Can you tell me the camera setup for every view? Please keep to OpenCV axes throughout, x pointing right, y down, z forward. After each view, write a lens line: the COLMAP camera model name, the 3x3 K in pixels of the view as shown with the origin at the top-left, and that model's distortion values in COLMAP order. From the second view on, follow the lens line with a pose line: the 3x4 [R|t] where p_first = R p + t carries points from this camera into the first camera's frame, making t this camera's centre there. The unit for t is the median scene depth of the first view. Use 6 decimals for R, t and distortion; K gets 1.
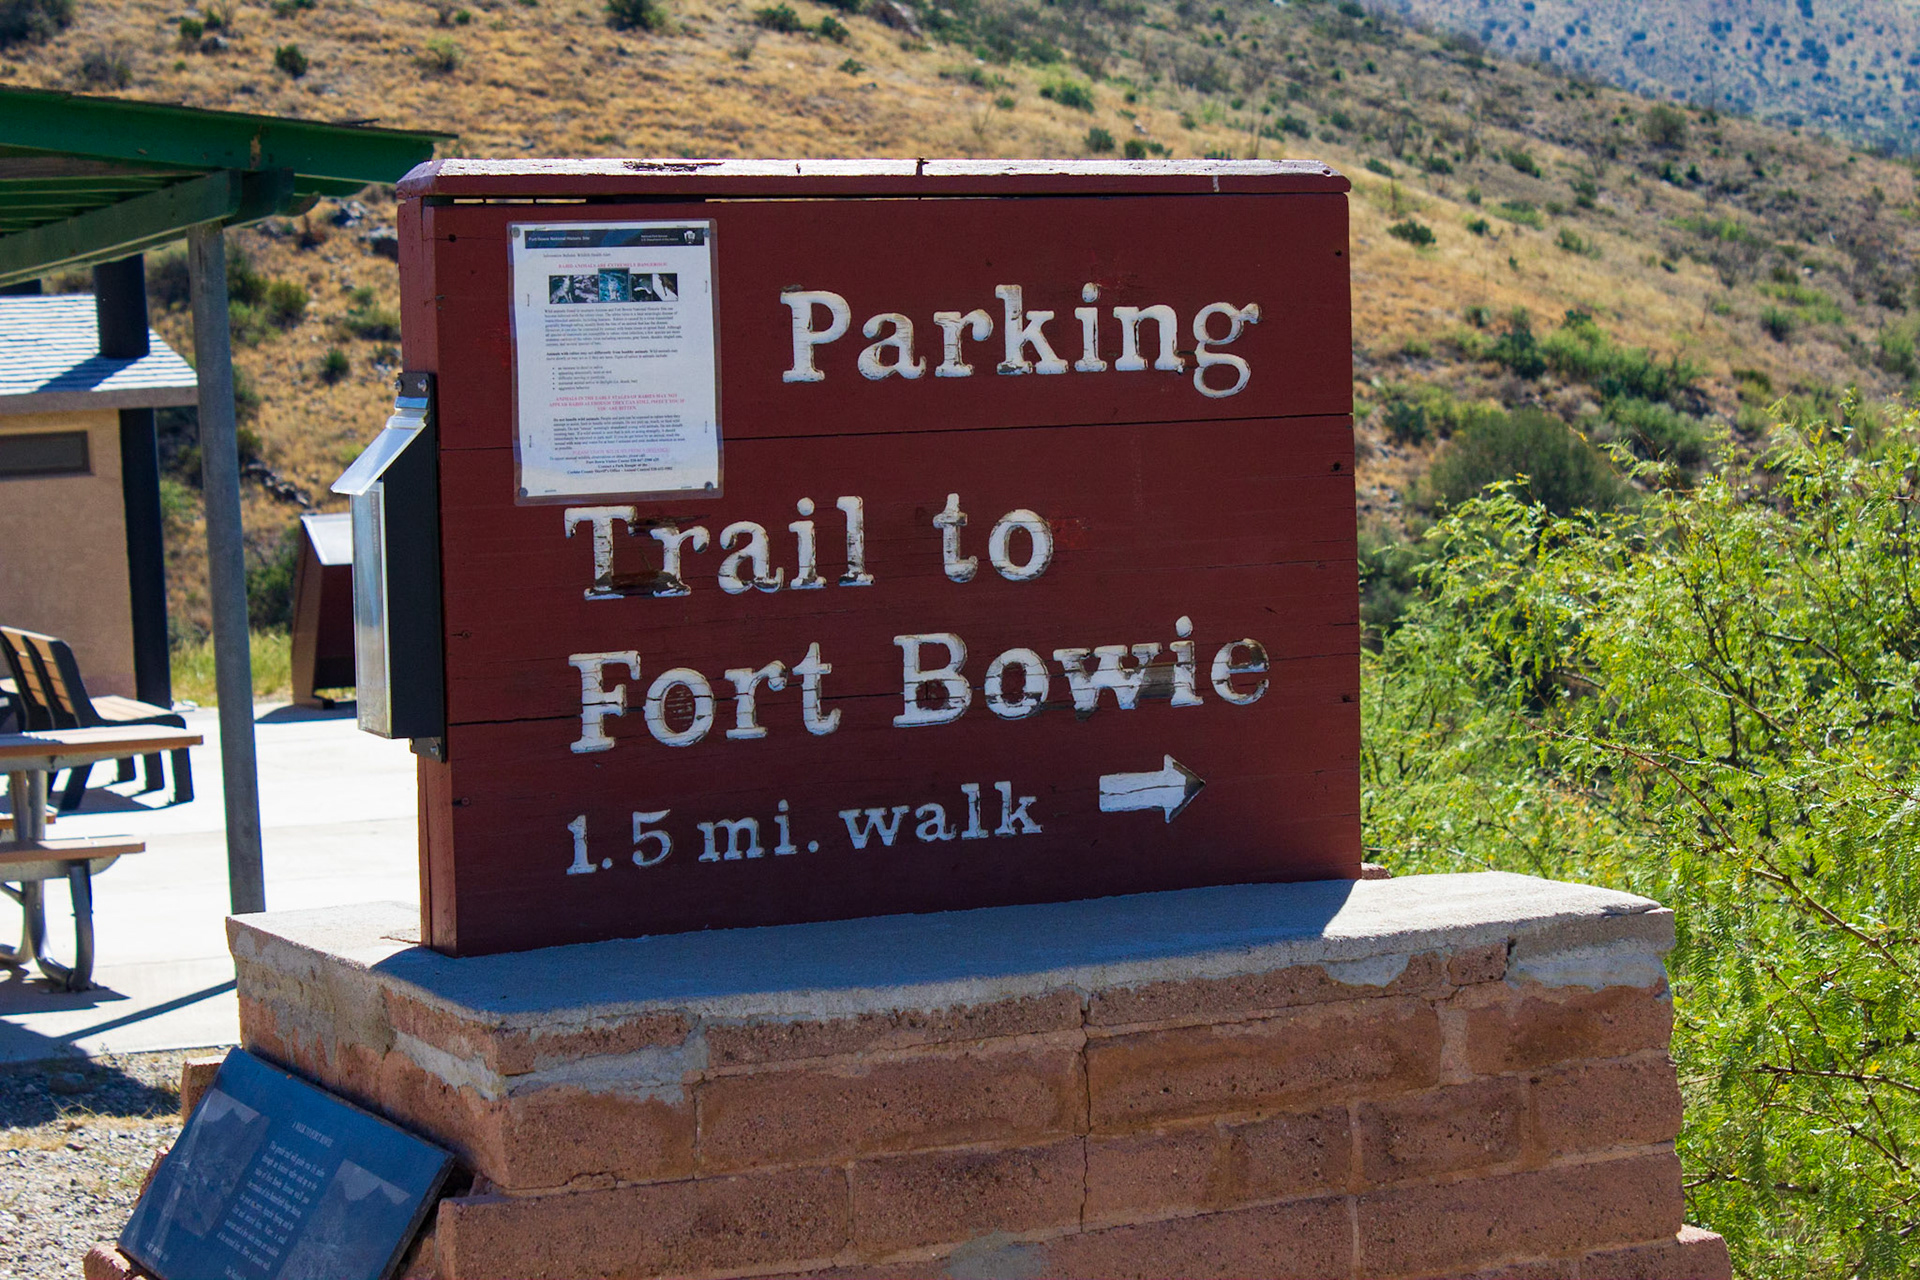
lens RADIAL K [[3881.3, 0, 962.9], [0, 3881.3, 627.9], [0, 0, 1]] dist [0.237973, 0.000000]
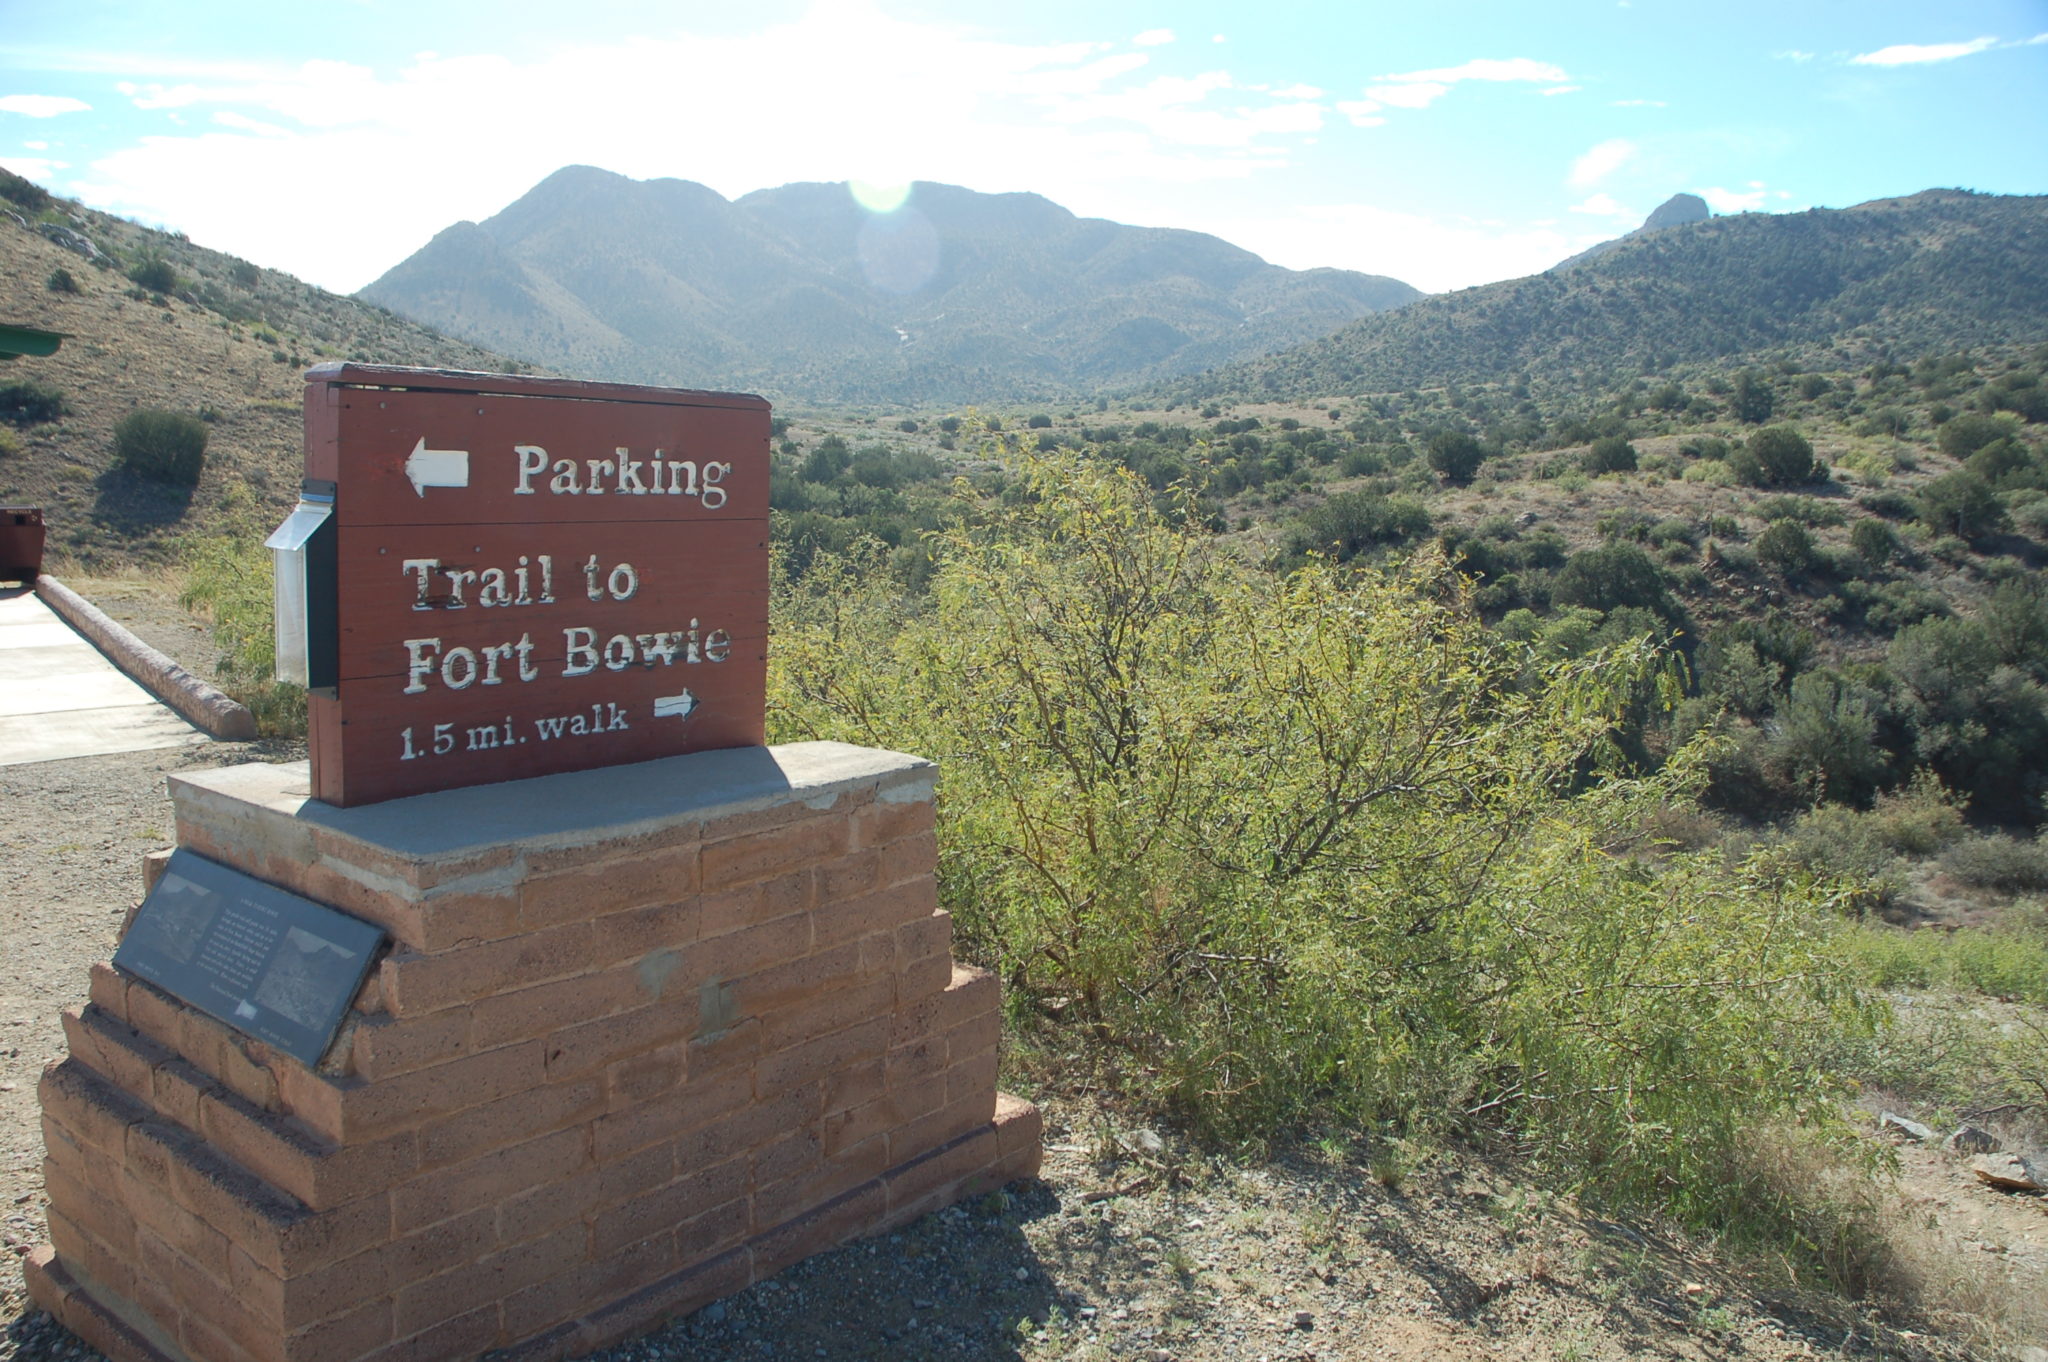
lens RADIAL K [[1626.9, 0, 1019.3], [0, 1626.9, 701.2], [0, 0, 1]] dist [-0.010328, 0.004394]
pose [[0.926200, 0.001440, 0.377031, -0.115439], [-0.026728, 0.997728, 0.061849, -0.018488], [-0.376085, -0.067362, 0.924133, 0.178978]]
